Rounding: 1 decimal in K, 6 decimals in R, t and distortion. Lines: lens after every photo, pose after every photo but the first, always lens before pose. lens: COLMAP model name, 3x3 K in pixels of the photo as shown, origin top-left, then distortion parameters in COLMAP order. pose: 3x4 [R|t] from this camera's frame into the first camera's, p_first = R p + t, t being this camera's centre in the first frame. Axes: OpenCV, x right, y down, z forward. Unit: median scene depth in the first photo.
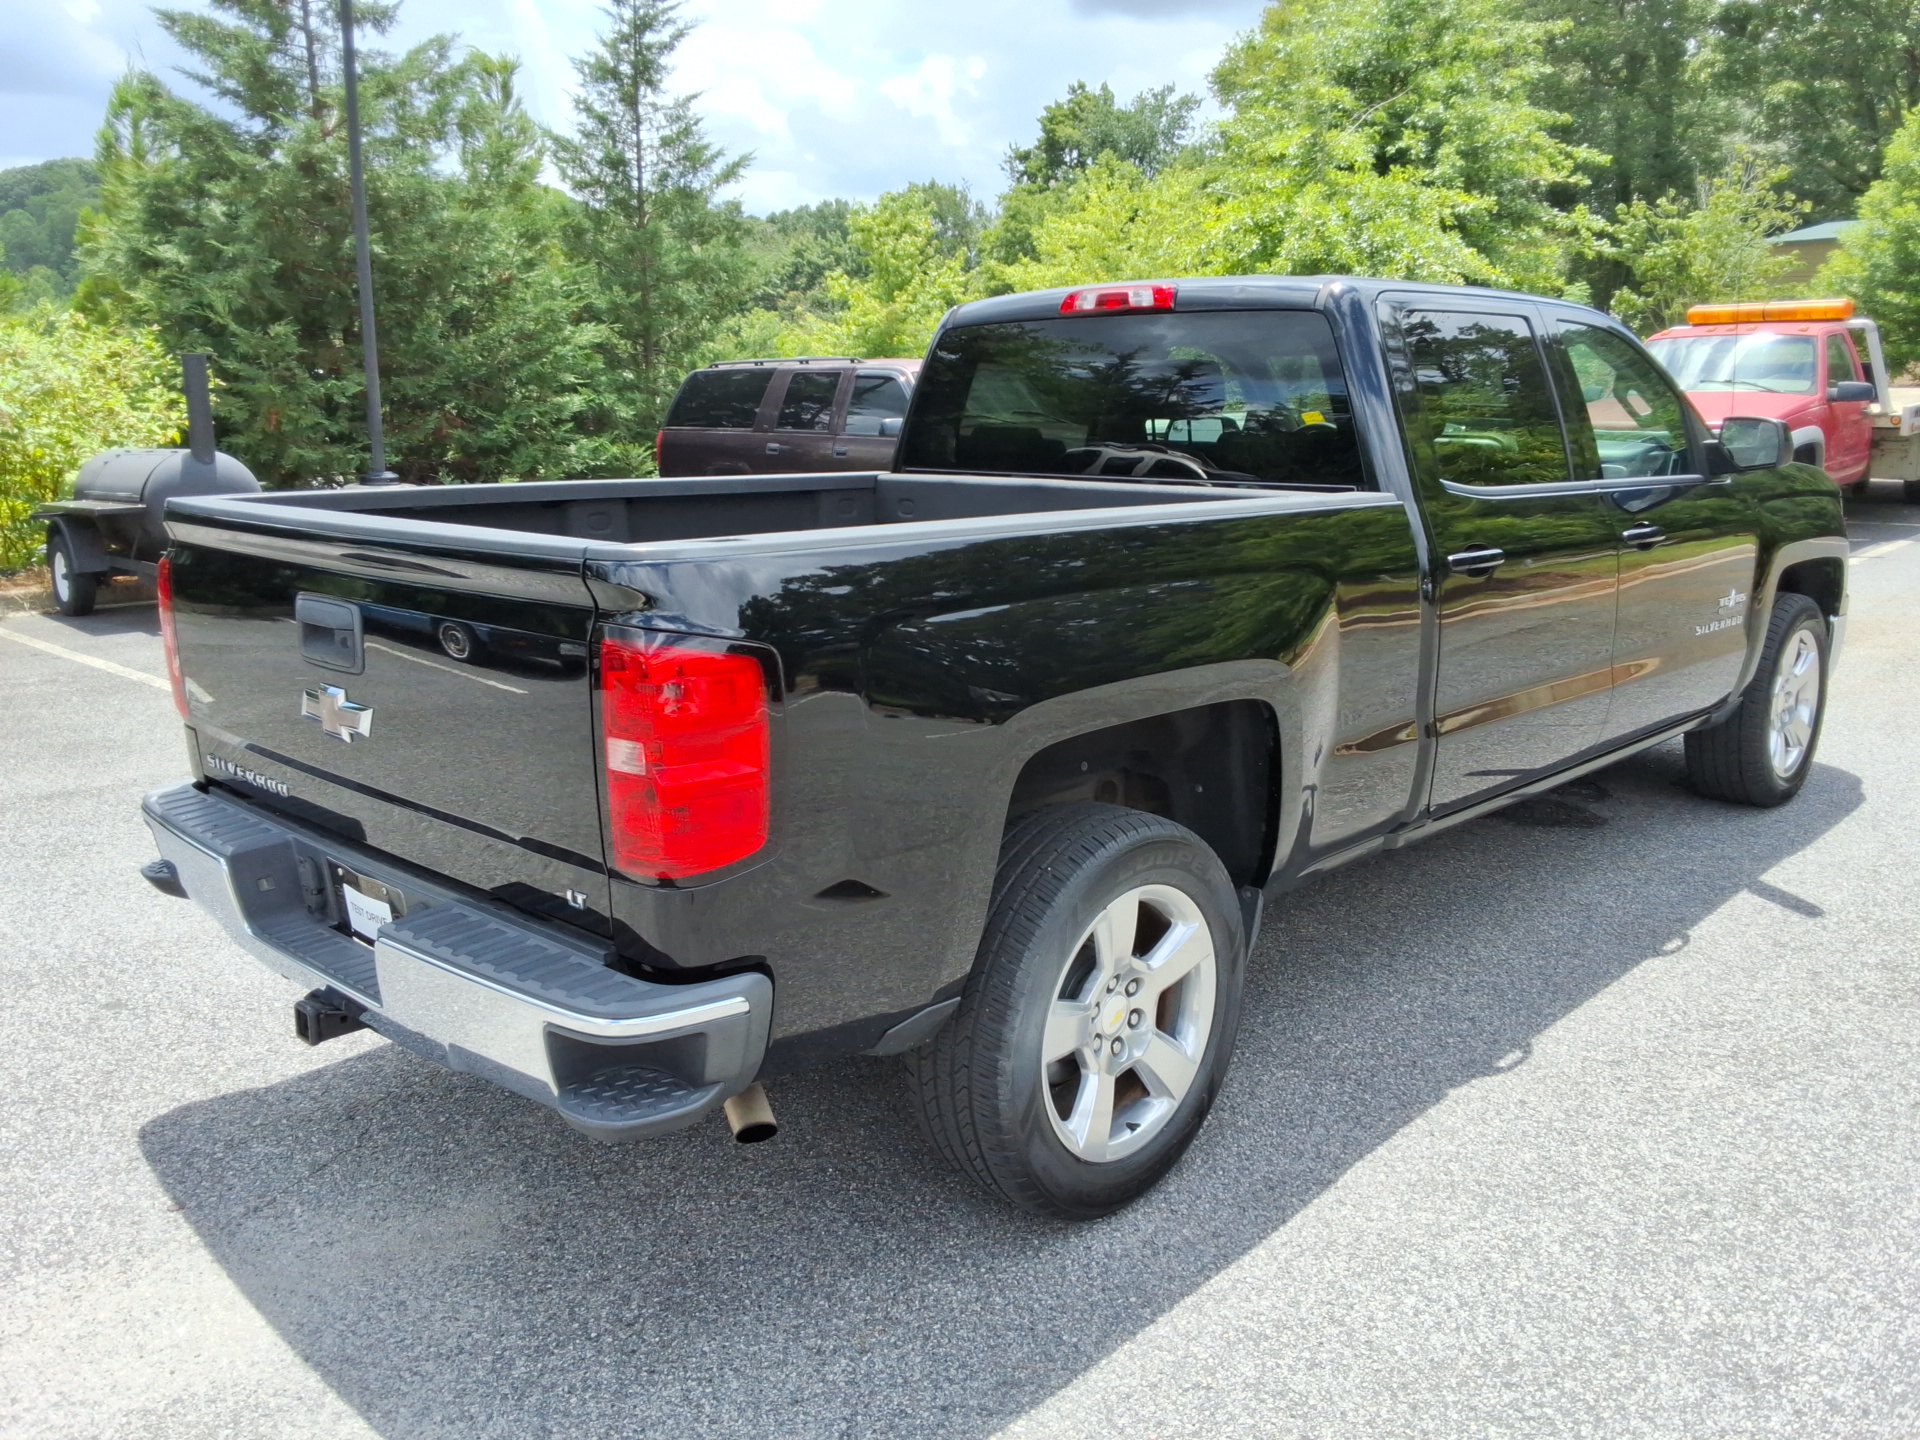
lens RADIAL K [[1554.9, 0, 977.2], [0, 1554.9, 690.6], [0, 0, 1]] dist [0.120587, -0.210897]
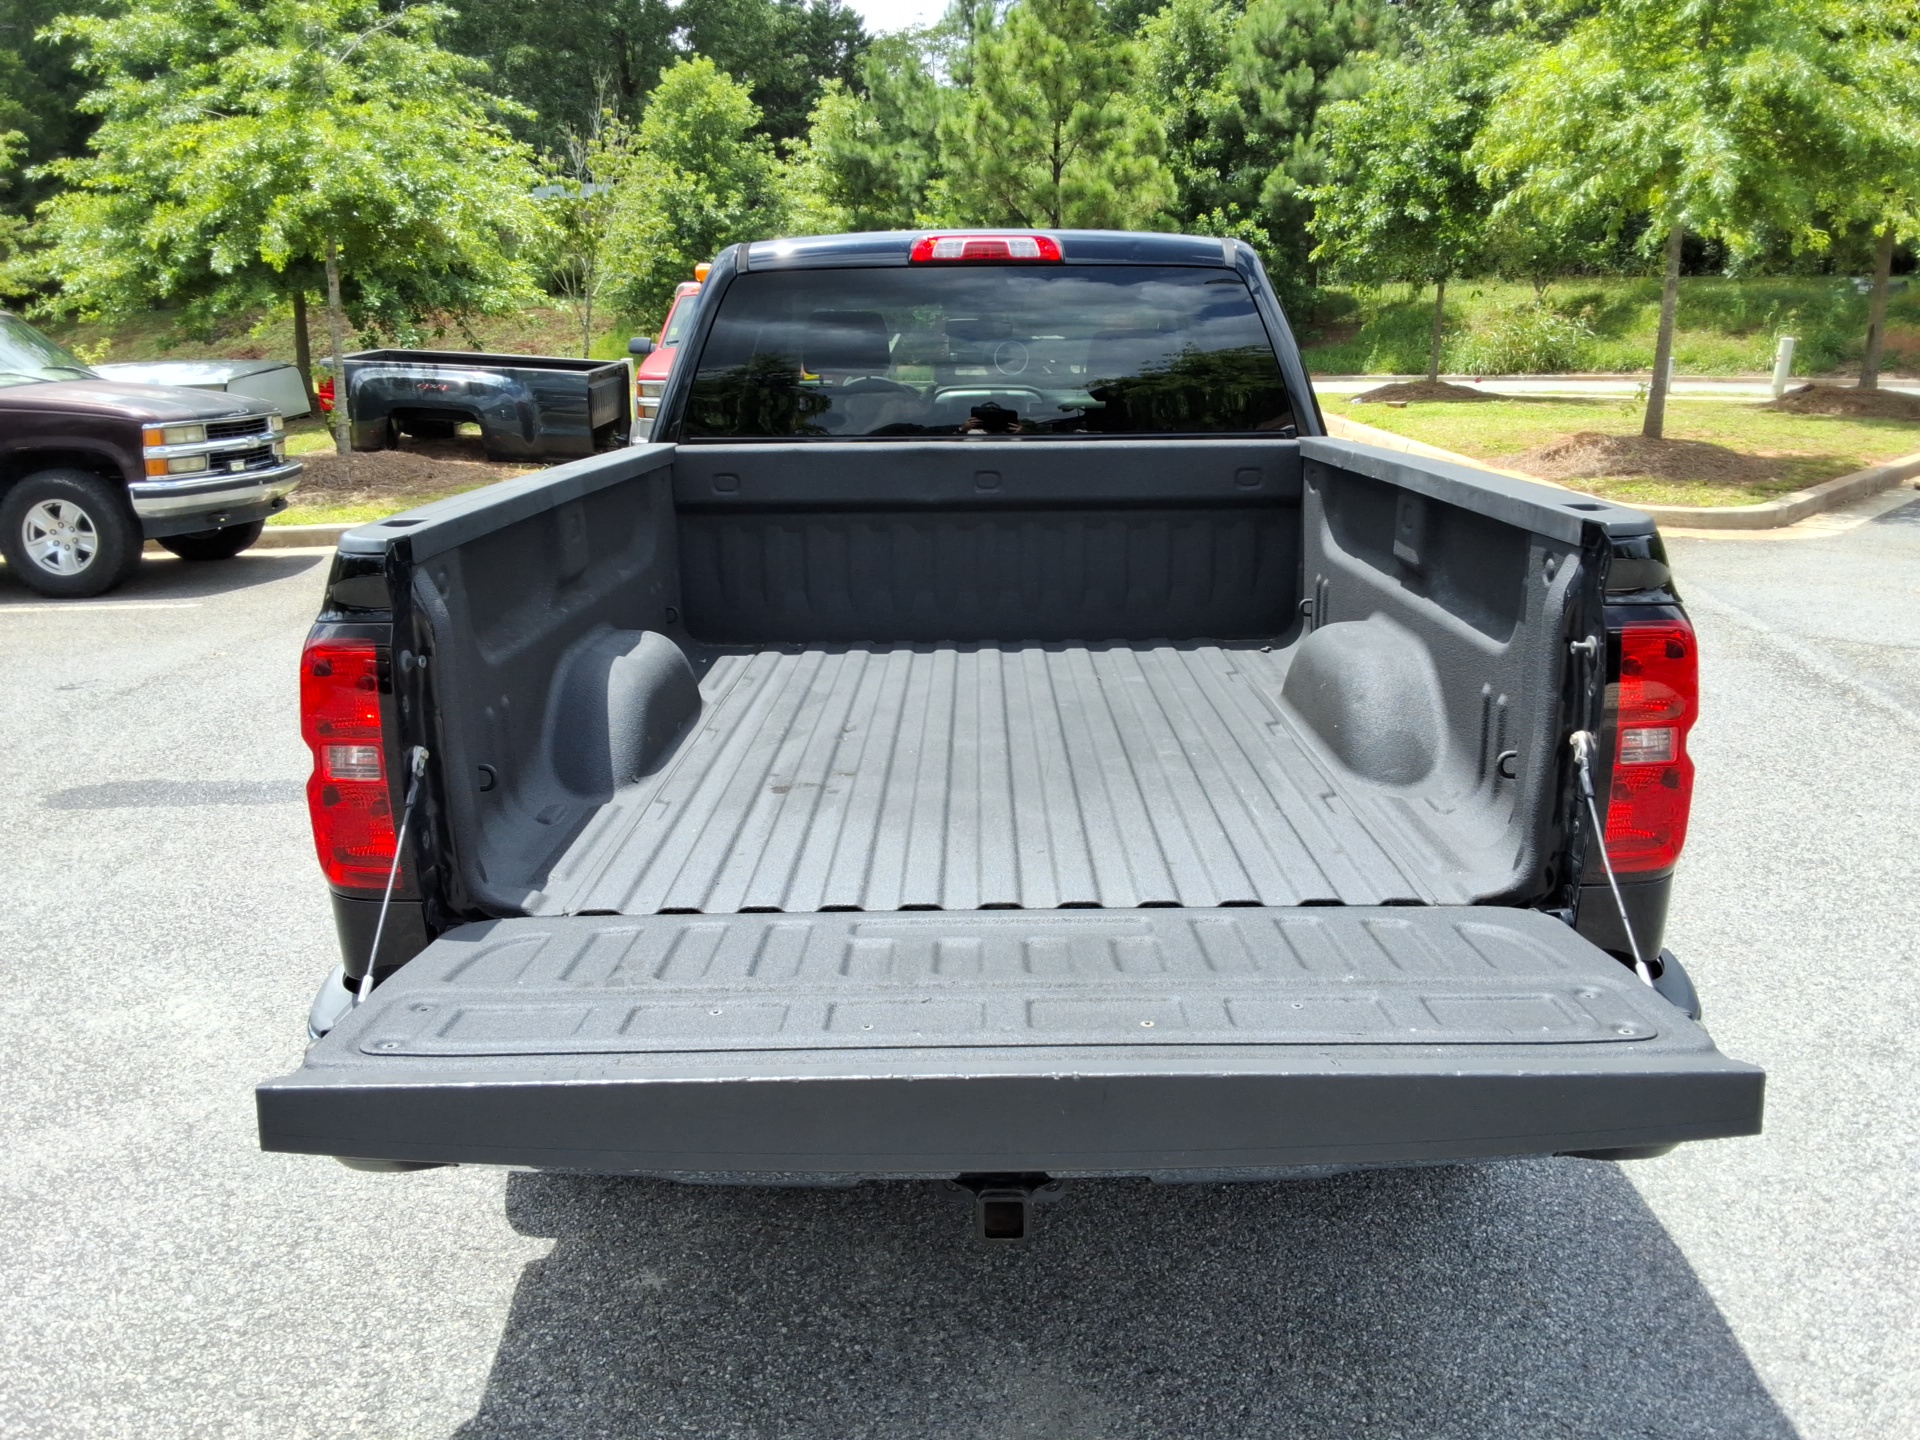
lens RADIAL K [[1554.9, 0, 977.2], [0, 1554.9, 690.6], [0, 0, 1]] dist [0.120587, -0.210897]
pose [[0.715688, -0.154986, 0.681006, -0.636201], [0.134686, 0.987392, 0.083170, -0.062494], [-0.685310, 0.032198, 0.727539, 0.314609]]
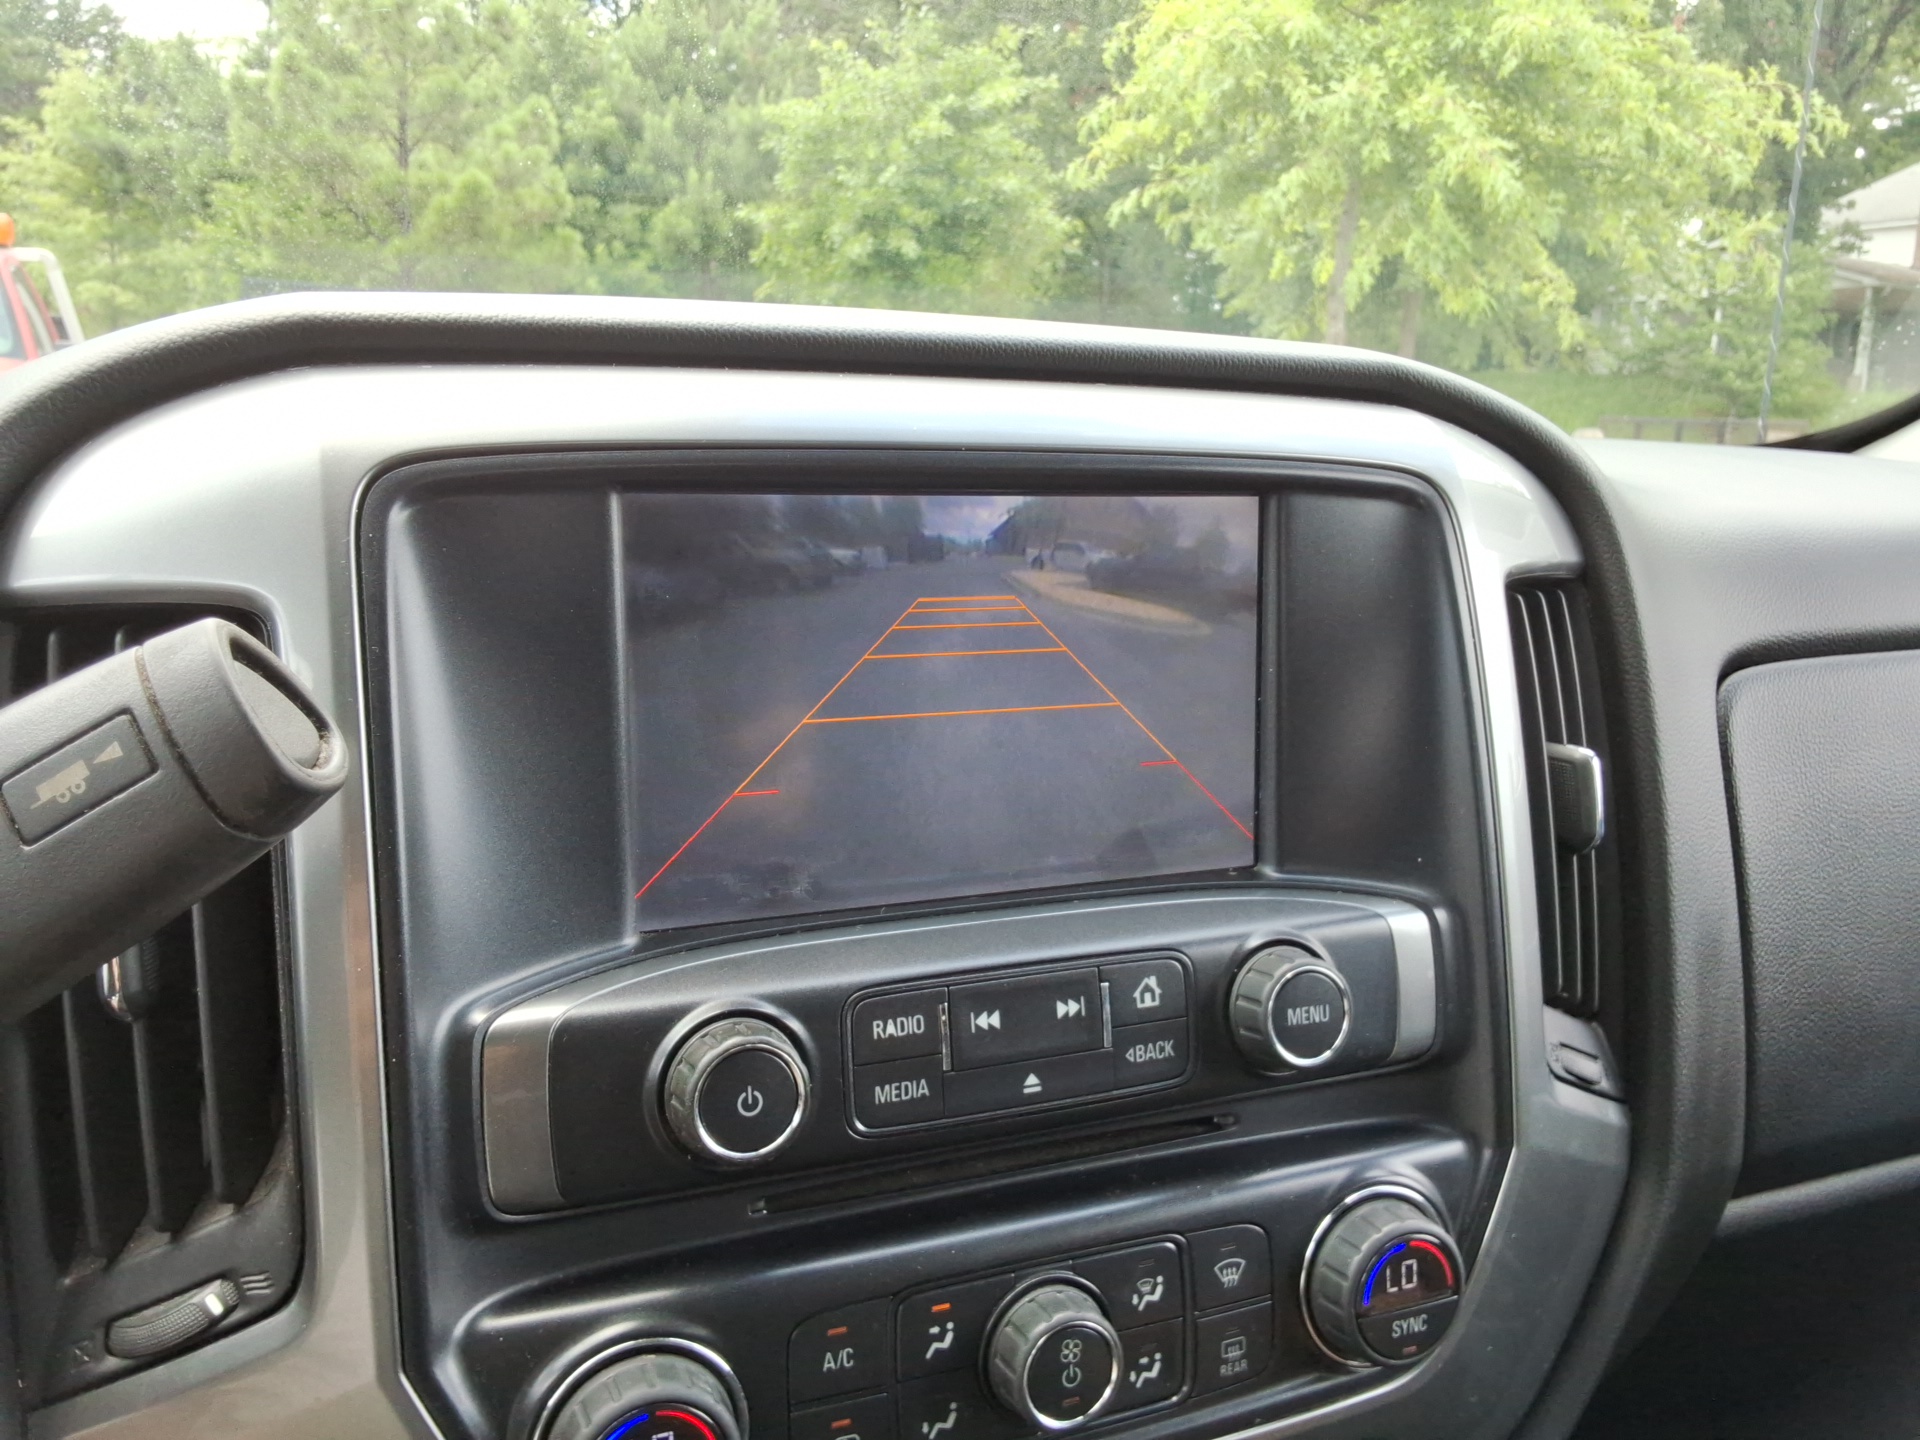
lens RADIAL K [[1551.9, 0, 962.0], [0, 1551.9, 690.8], [0, 0, 1]] dist [0.077666, -0.118161]
pose [[0.383020, -0.140534, 0.912987, 0.321284], [0.135828, 0.986185, 0.094818, -0.207937], [-0.913699, 0.087692, 0.396817, 1.336914]]
